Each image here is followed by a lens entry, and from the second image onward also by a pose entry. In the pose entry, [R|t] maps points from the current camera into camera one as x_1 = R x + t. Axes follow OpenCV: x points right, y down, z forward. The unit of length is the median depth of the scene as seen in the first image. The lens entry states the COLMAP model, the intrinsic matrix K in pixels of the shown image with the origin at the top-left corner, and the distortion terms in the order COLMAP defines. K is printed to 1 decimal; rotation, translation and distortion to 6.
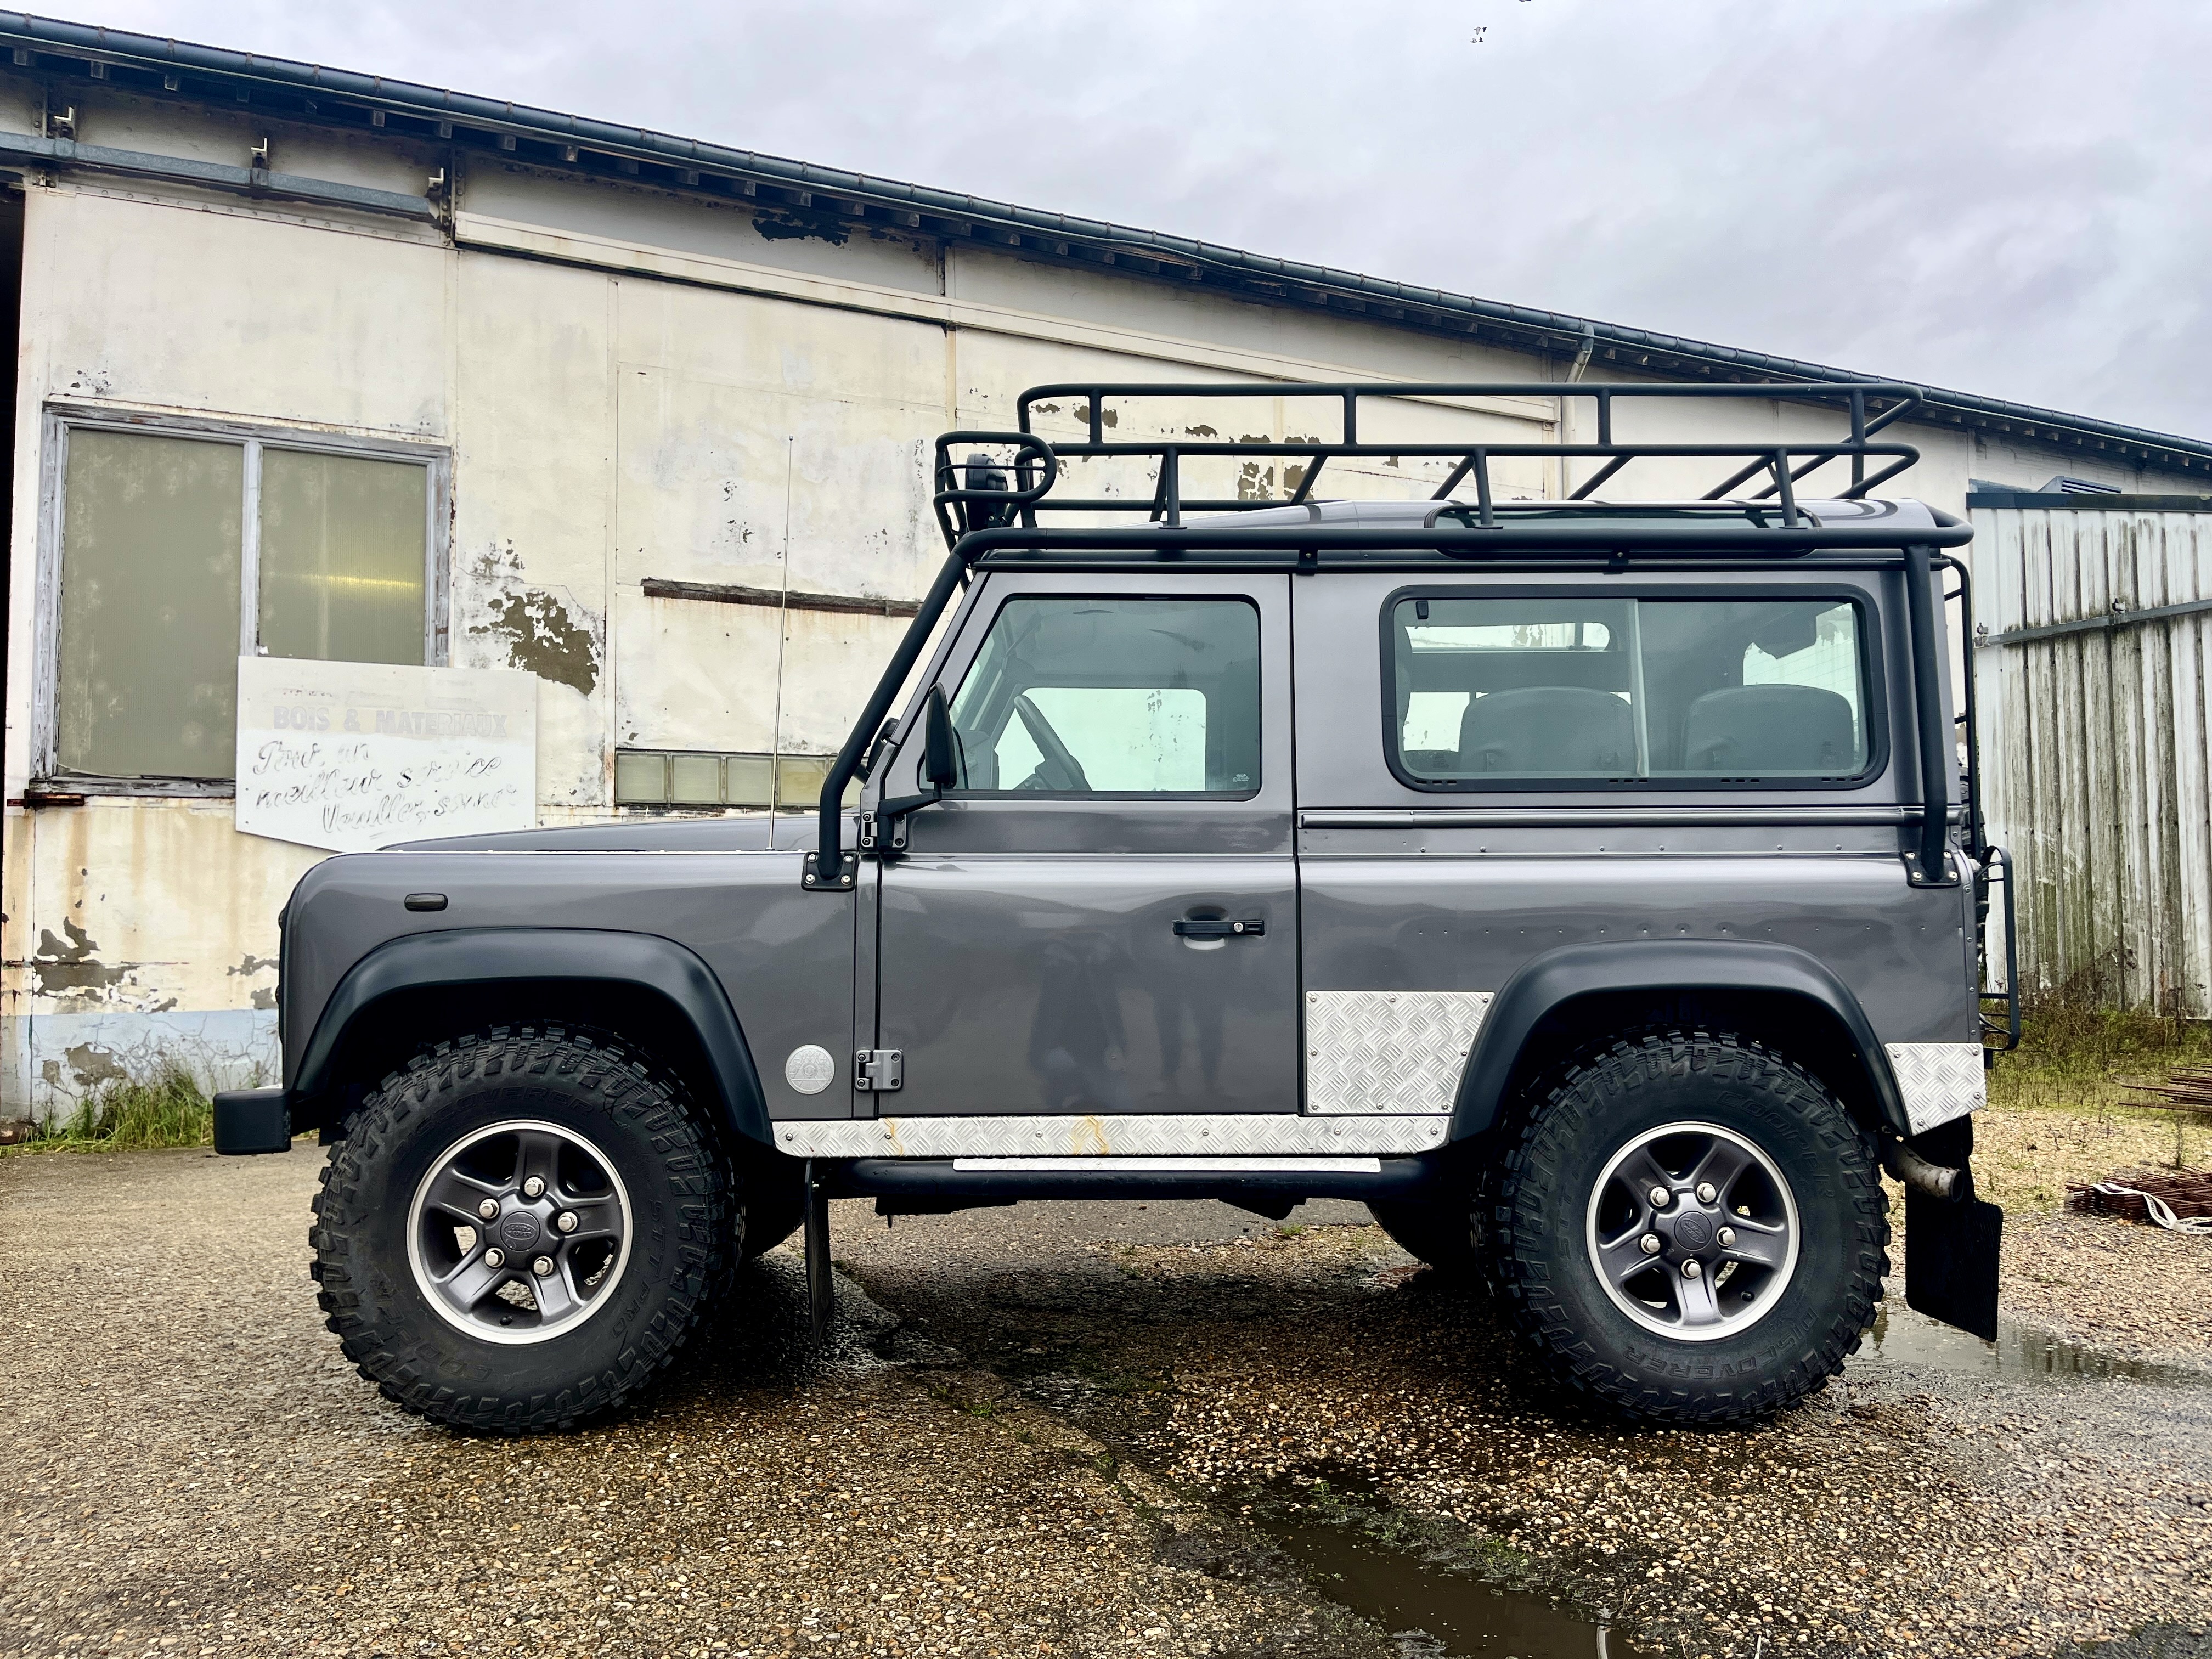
lens RADIAL K [[1704.1, 0, 1130.4], [0, 1704.1, 828.5], [0, 0, 1]] dist [0.065737, -0.093514]
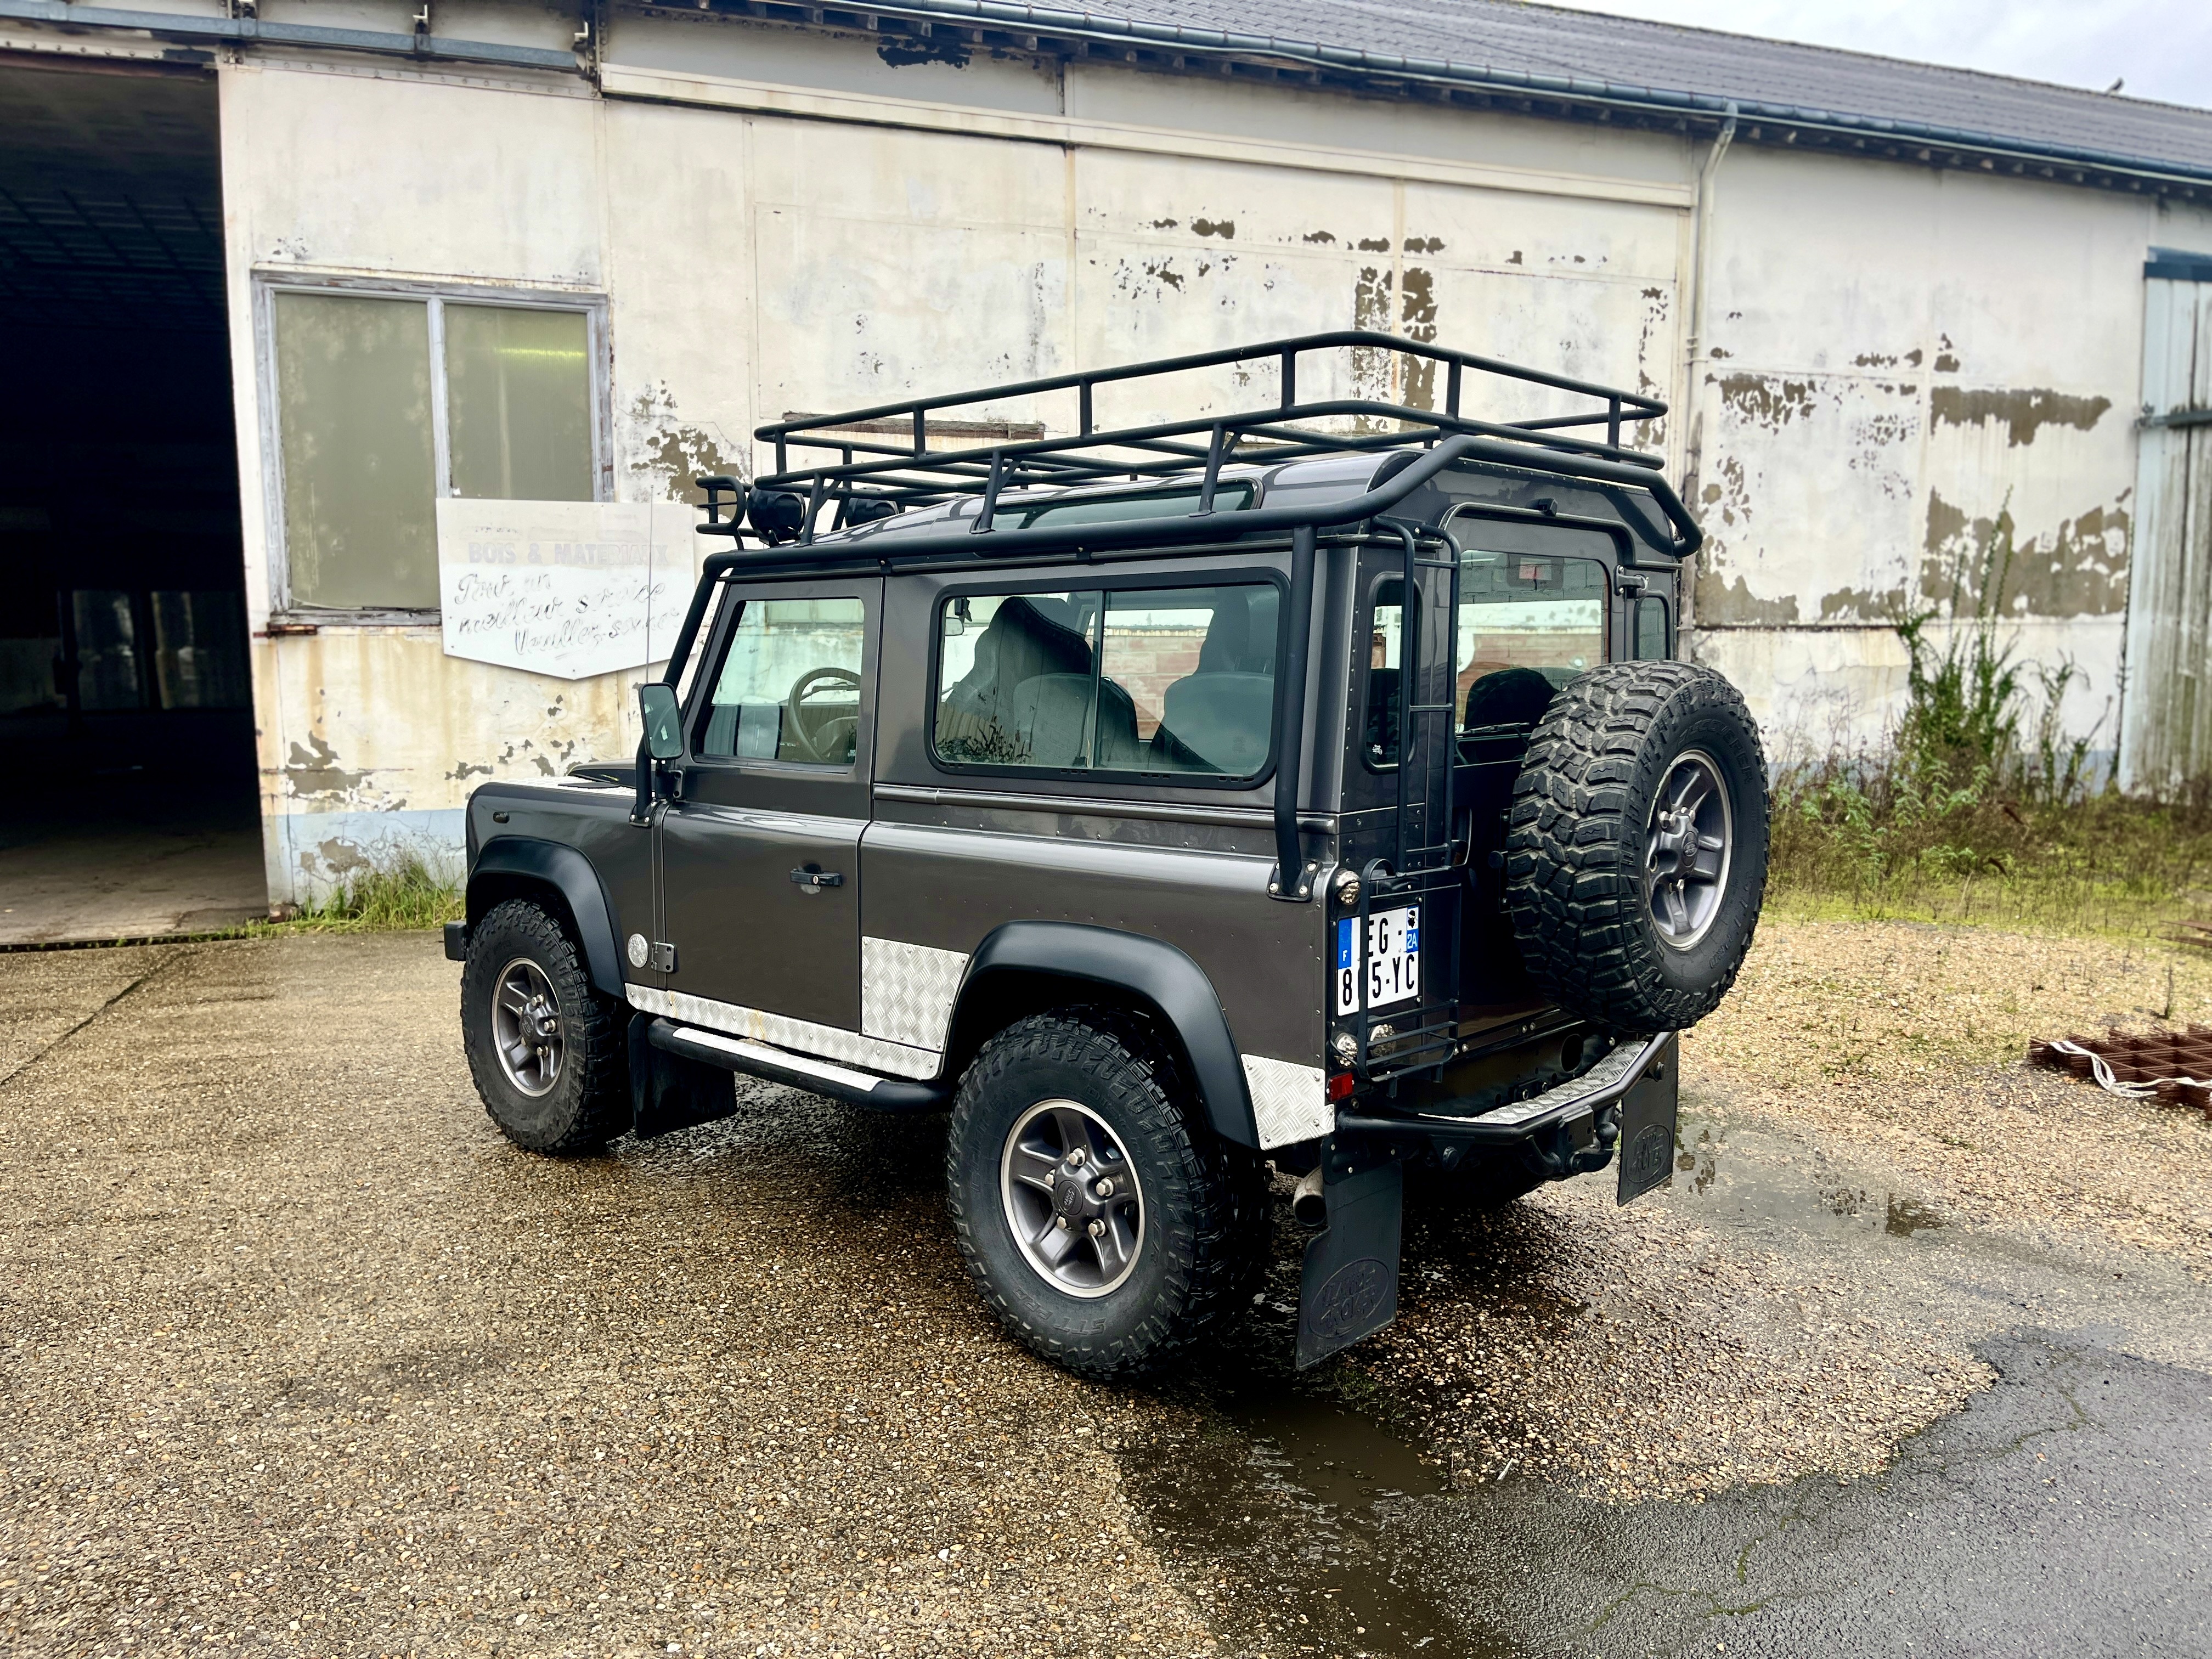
lens RADIAL K [[1704.1, 0, 1103.5], [0, 1704.1, 831.2], [0, 0, 1]] dist [0.065737, -0.093514]
pose [[0.993071, 0.018100, -0.116113, 0.050849], [0.001360, 0.986232, 0.165363, -0.071027], [0.117507, -0.164375, 0.979374, -0.085802]]
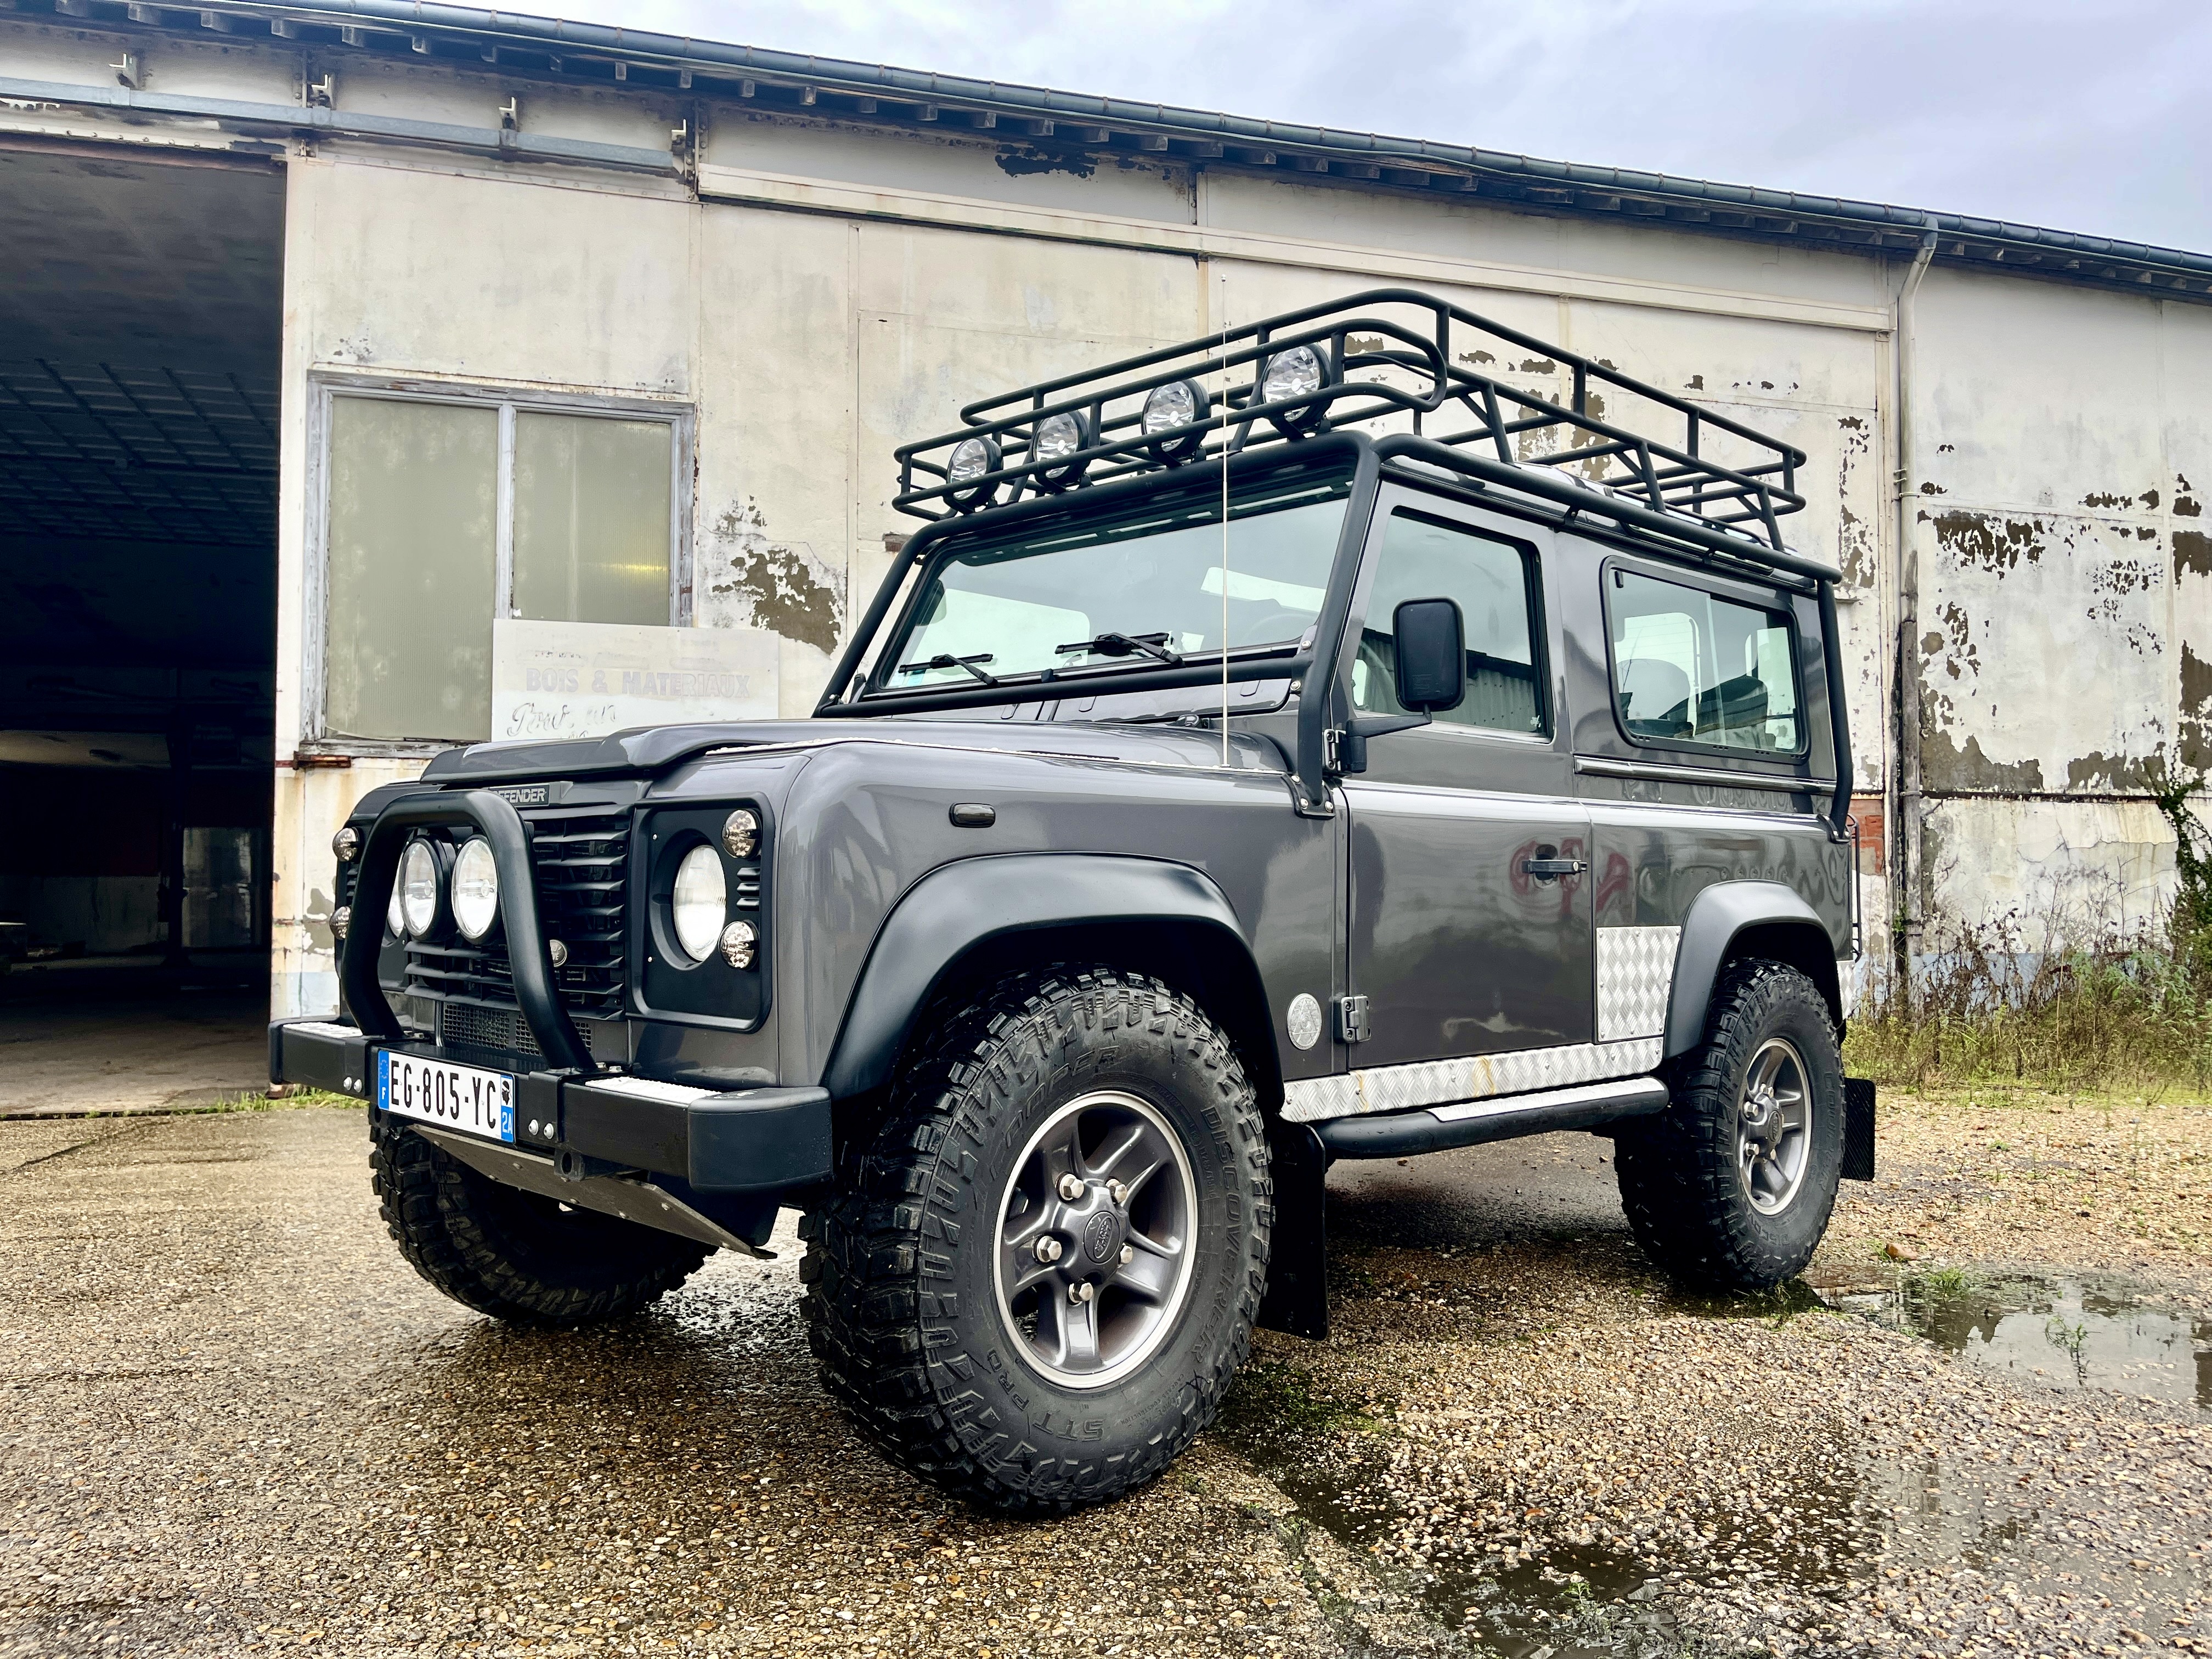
lens RADIAL K [[1704.1, 0, 1106.4], [0, 1704.1, 820.5], [0, 0, 1]] dist [0.065737, -0.093514]
pose [[0.983423, -0.002929, -0.181302, 0.015767], [0.003284, 0.999993, 0.001657, 0.017384], [0.181296, -0.002225, 0.983426, 0.079597]]
